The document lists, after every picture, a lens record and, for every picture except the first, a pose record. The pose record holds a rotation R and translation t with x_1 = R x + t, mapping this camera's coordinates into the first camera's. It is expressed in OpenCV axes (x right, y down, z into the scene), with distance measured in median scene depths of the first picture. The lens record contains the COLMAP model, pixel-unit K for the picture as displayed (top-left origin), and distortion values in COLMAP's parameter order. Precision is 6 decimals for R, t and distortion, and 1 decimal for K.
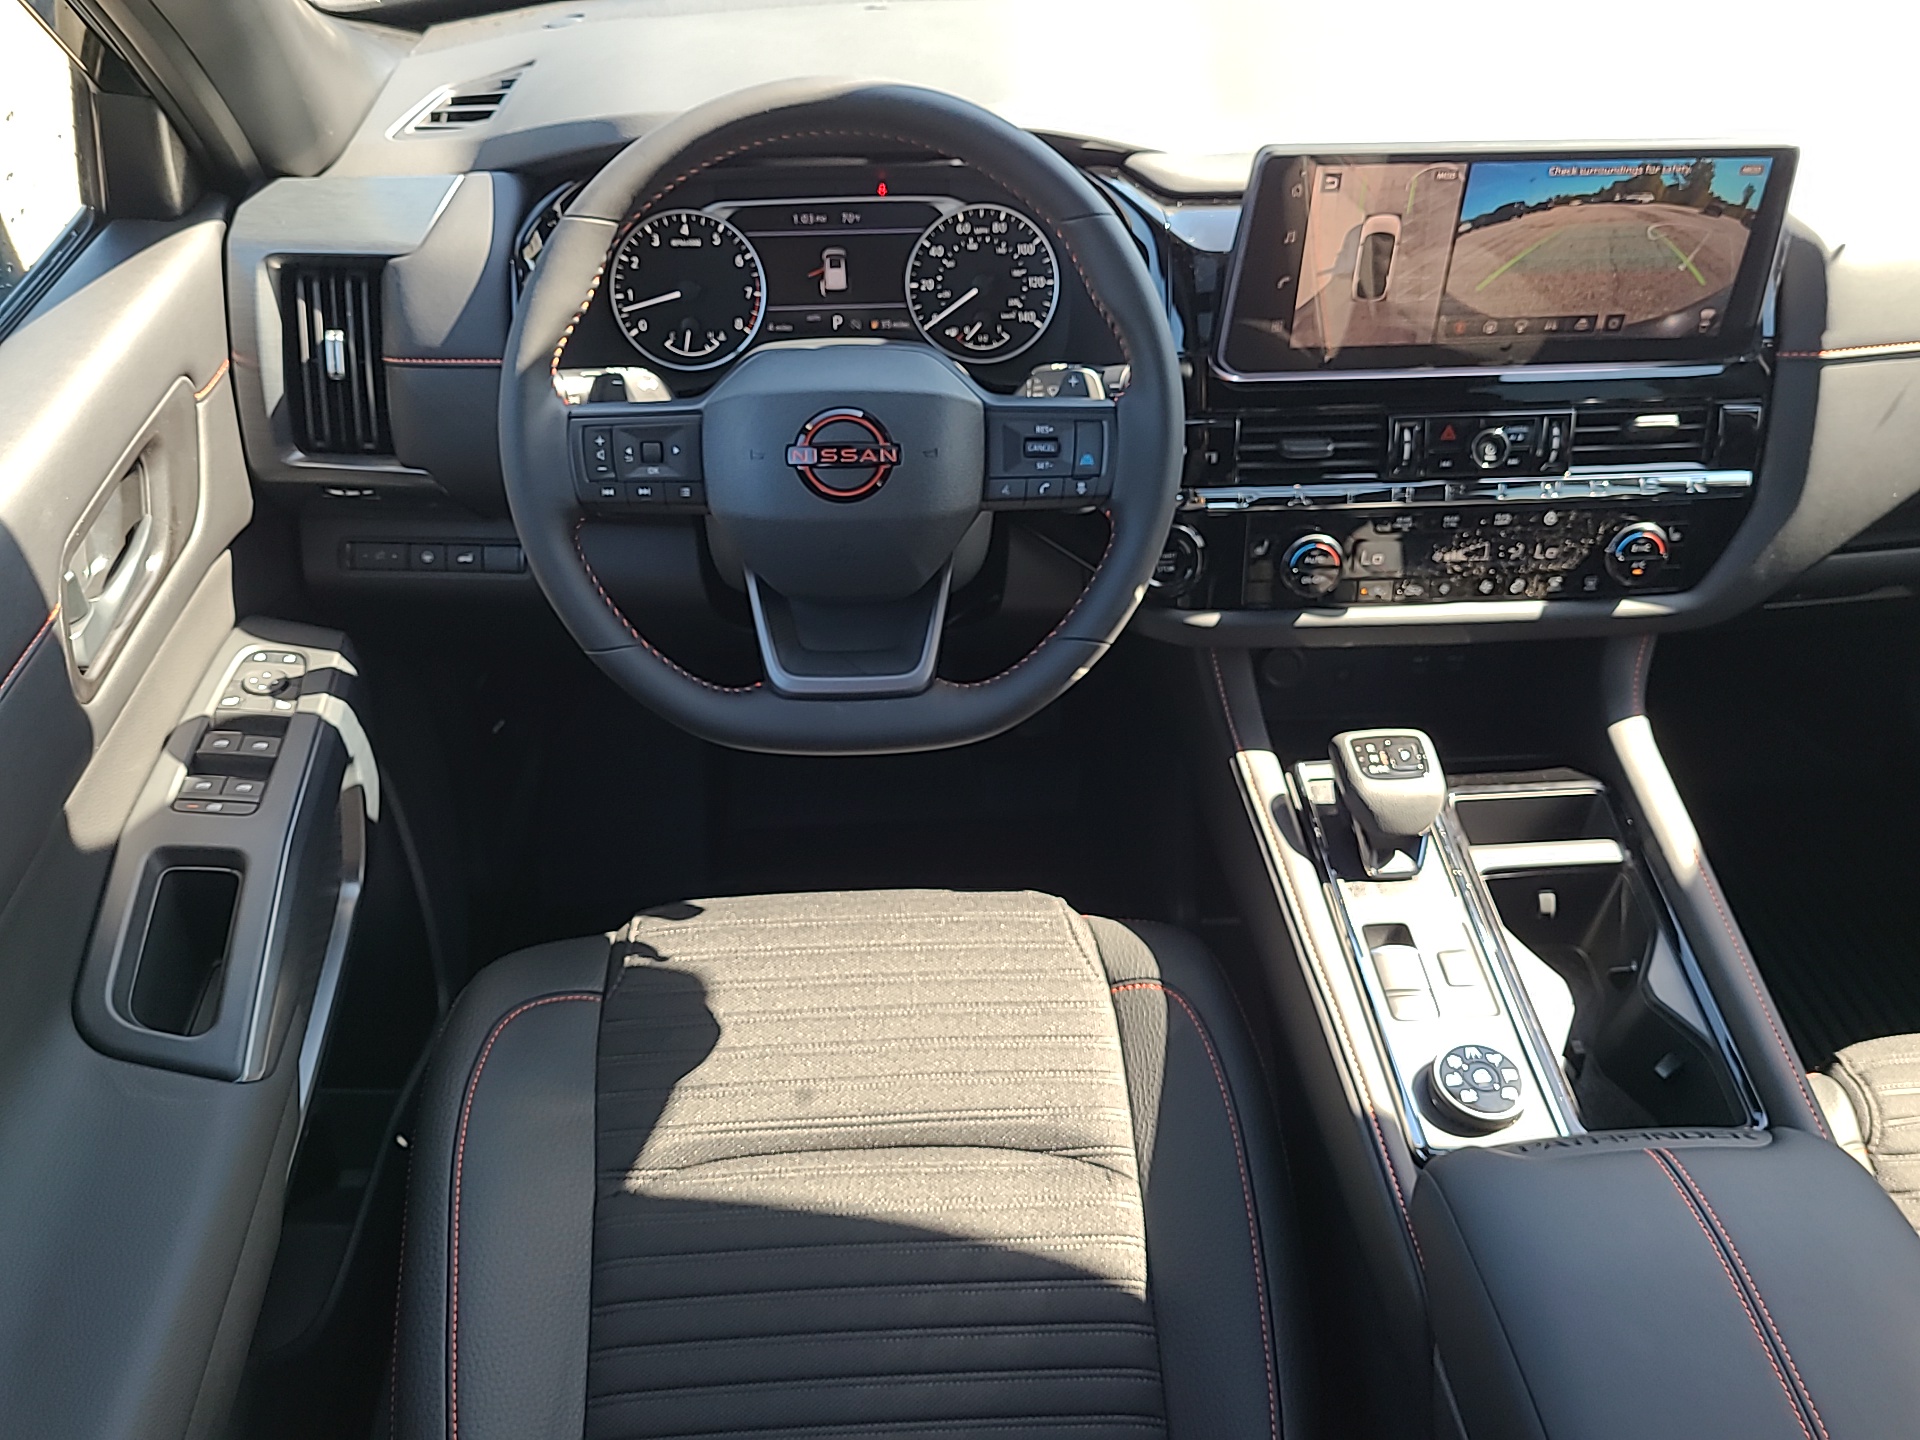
lens RADIAL K [[1624.6, 0, 943.0], [0, 1624.6, 735.4], [0, 0, 1]] dist [0.015012, -0.015019]
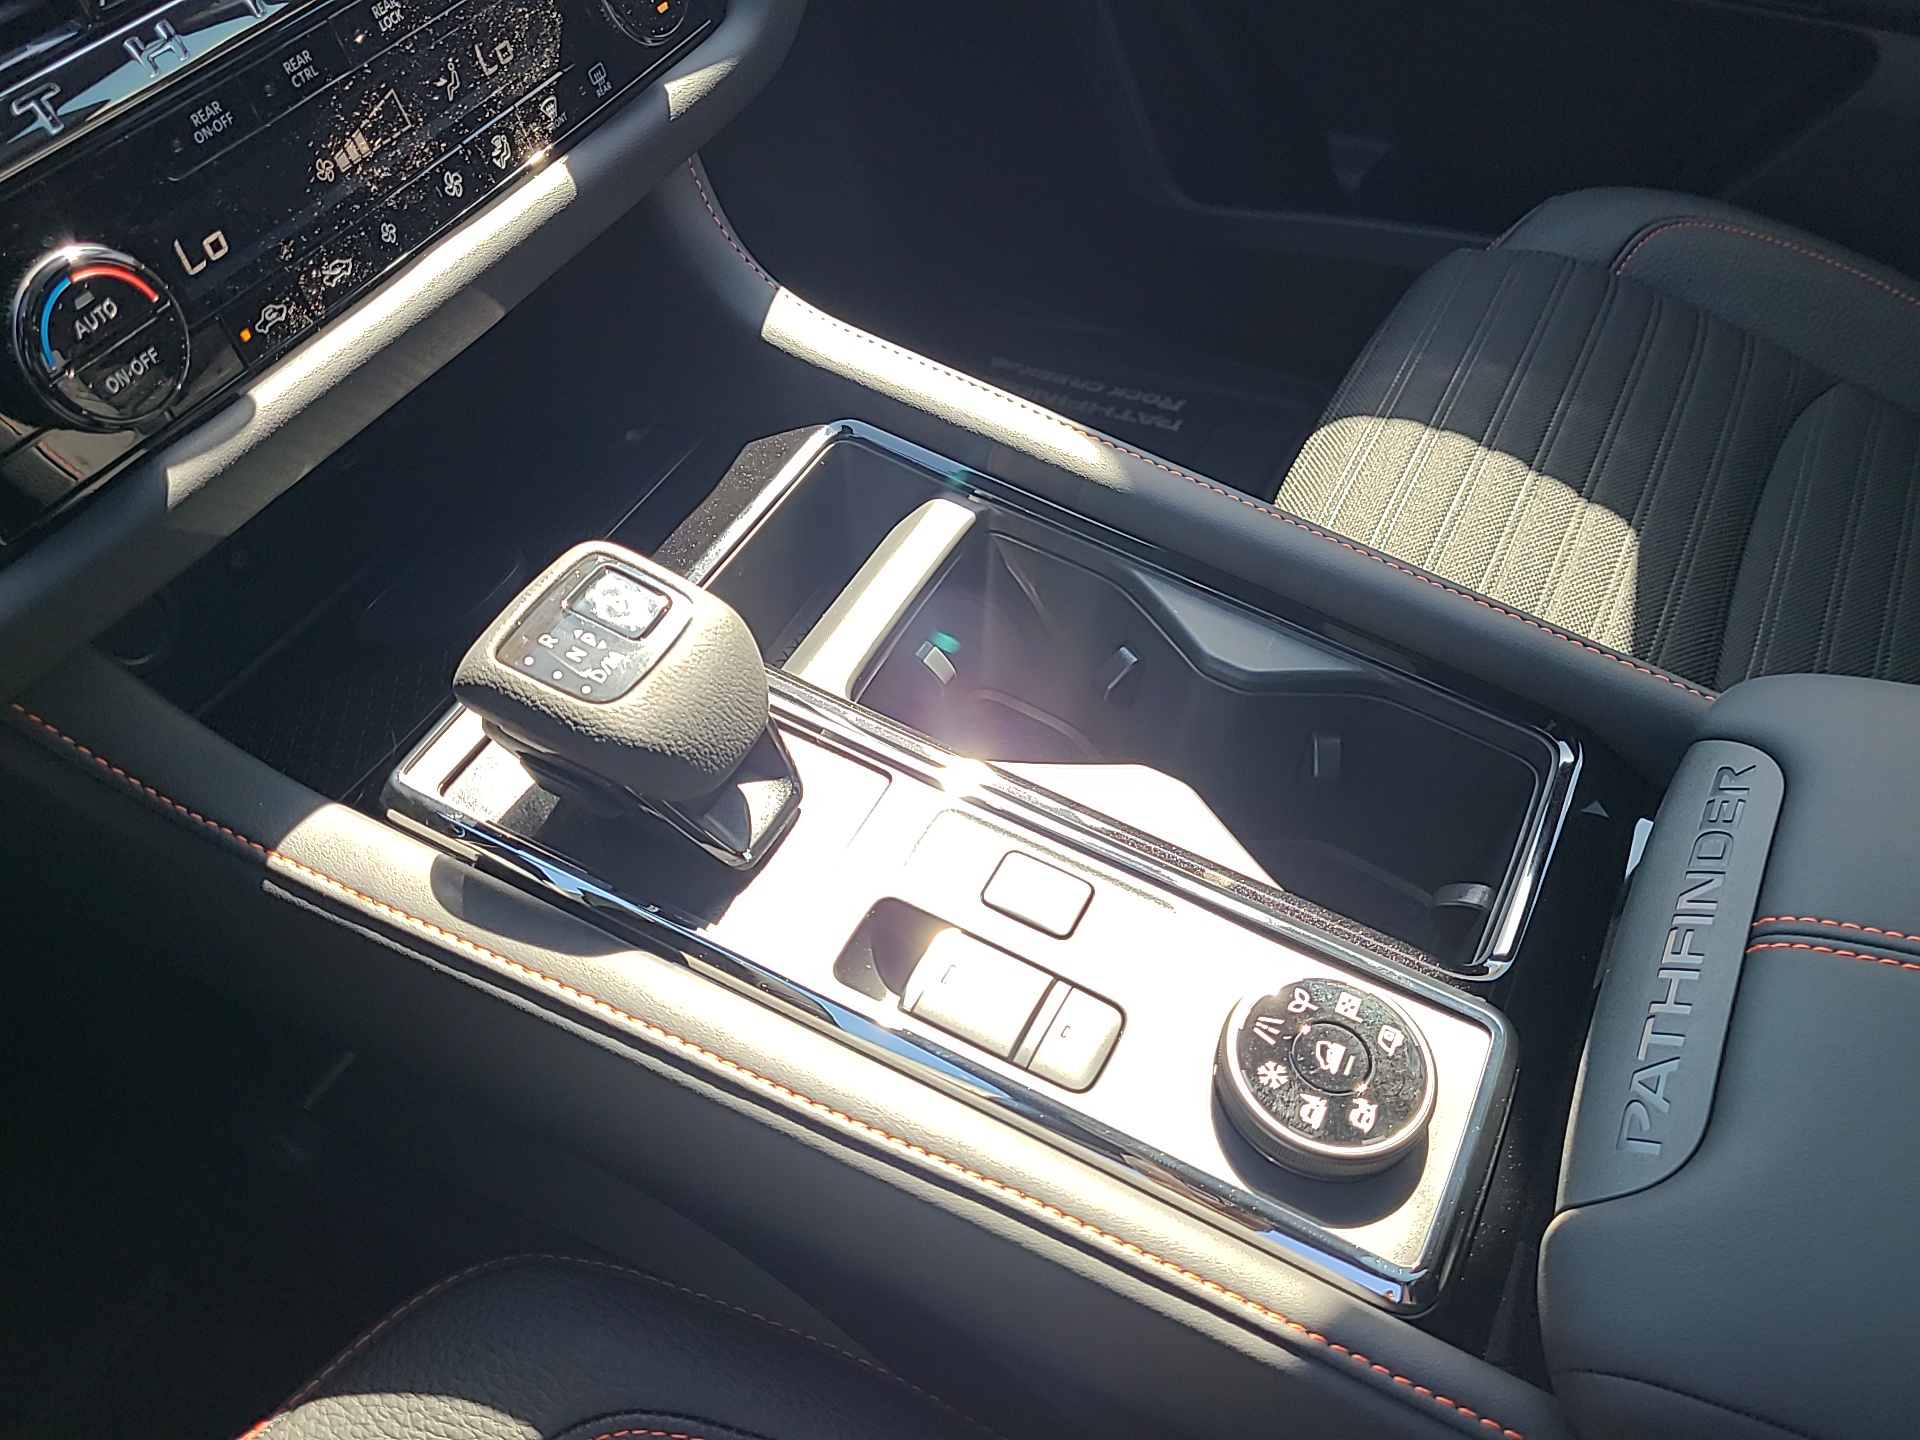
lens RADIAL K [[1654.1, 0, 963.6], [0, 1654.1, 706.5], [0, 0, 1]] dist [0.025185, -0.010908]
pose [[0.525818, -0.635704, 0.565151, 0.068266], [0.548749, 0.761183, 0.345652, -0.062898], [-0.649916, 0.128376, 0.749085, 0.590526]]
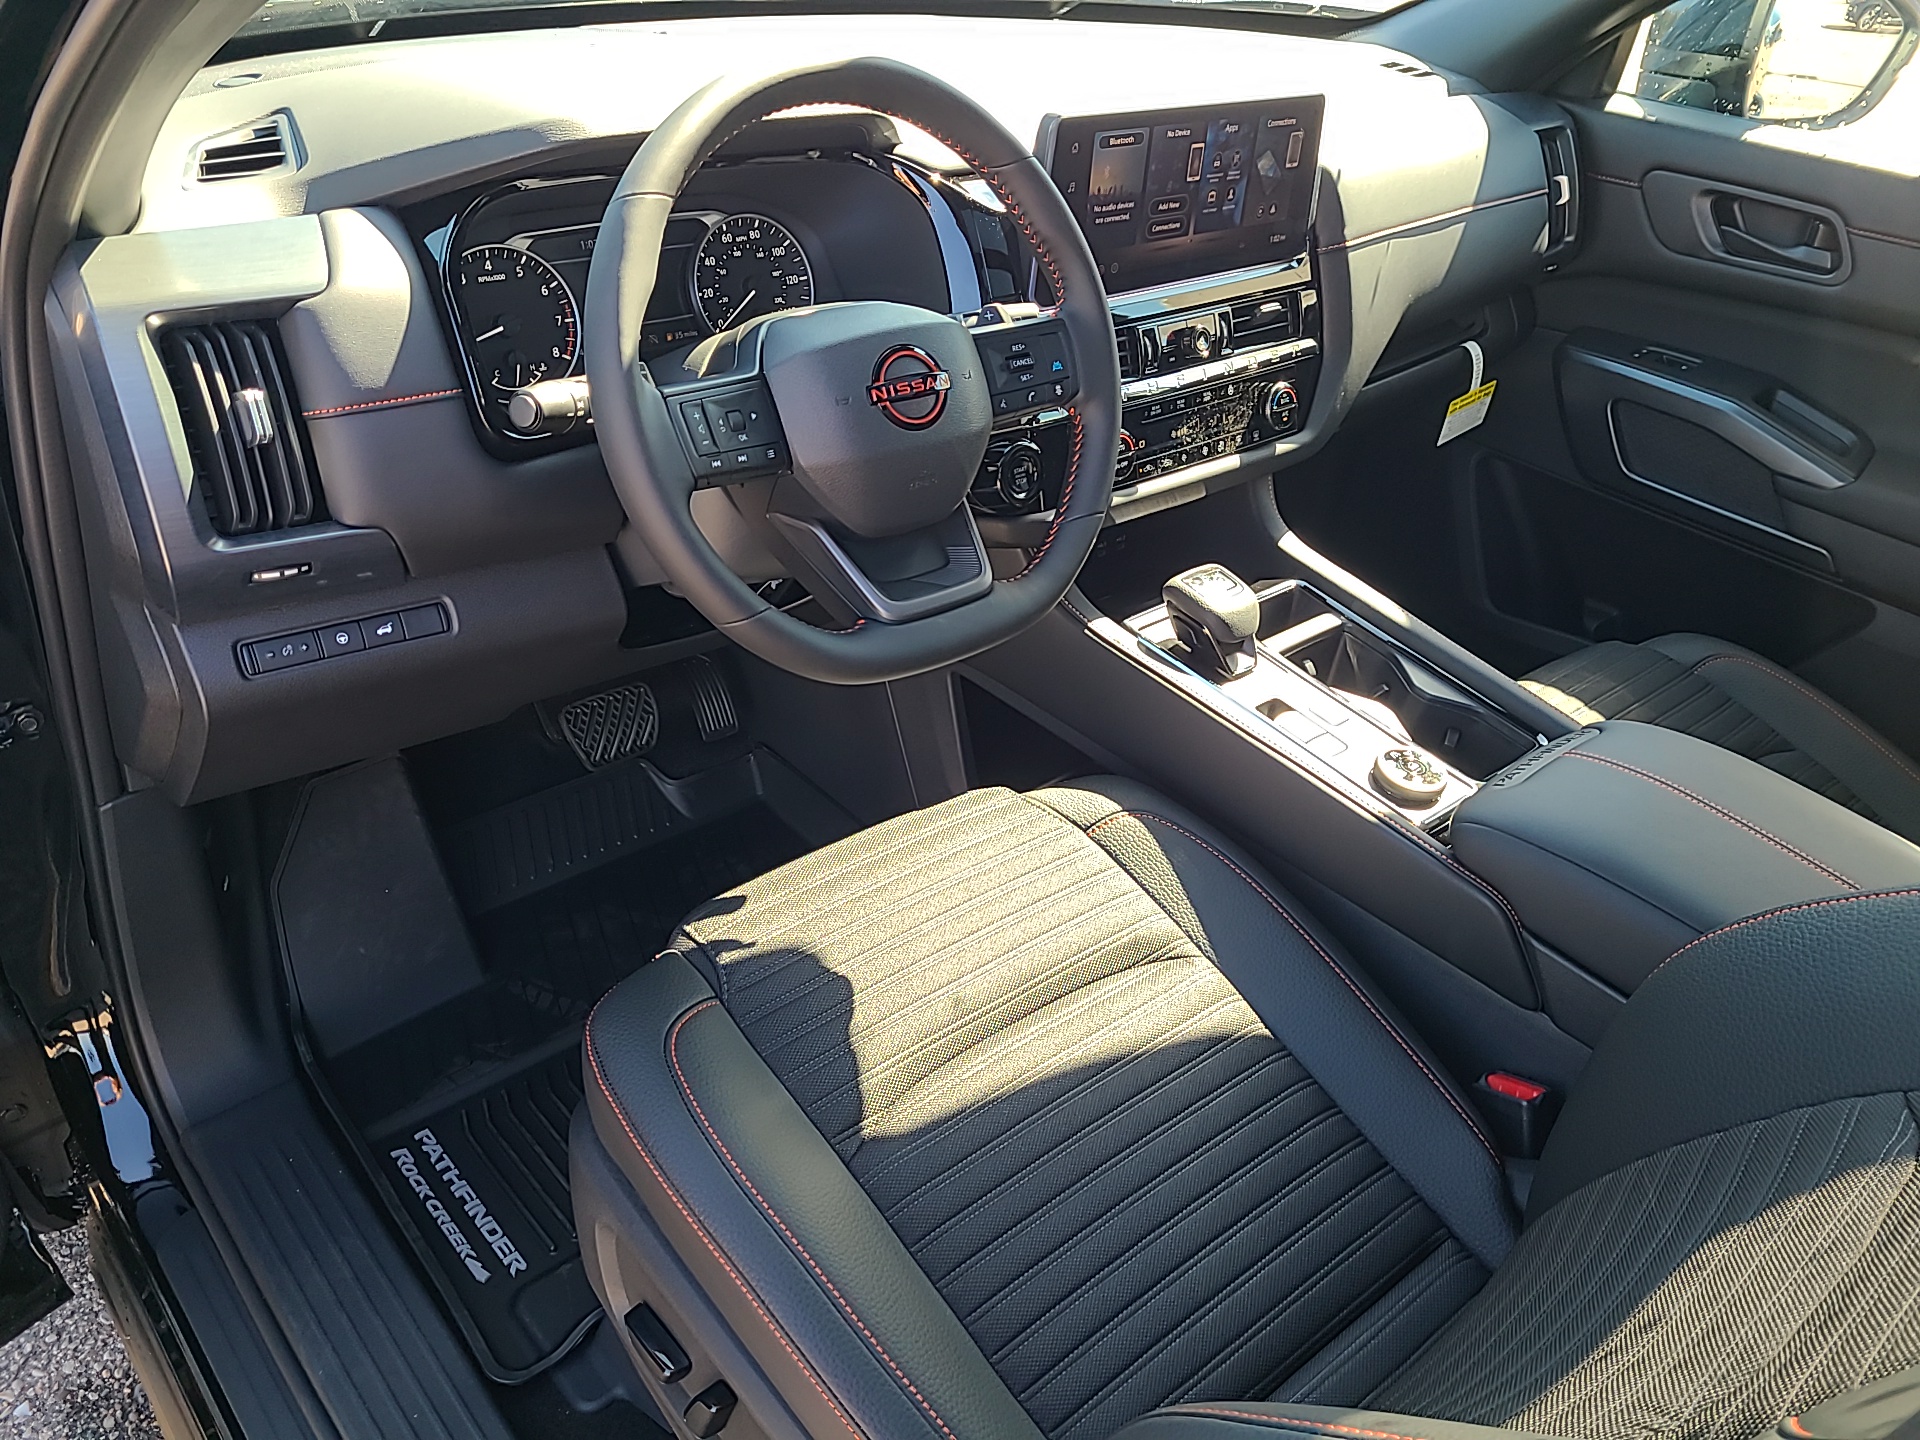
lens RADIAL K [[1437.8, 0, 963.9], [0, 1437.8, 720.7], [0, 0, 1]] dist [0.022973, -0.021569]
pose [[0.801779, -0.281022, 0.527425, -0.480421], [0.314063, 0.948983, 0.028205, 0.020136], [-0.508444, 0.143031, 0.849133, 0.146811]]
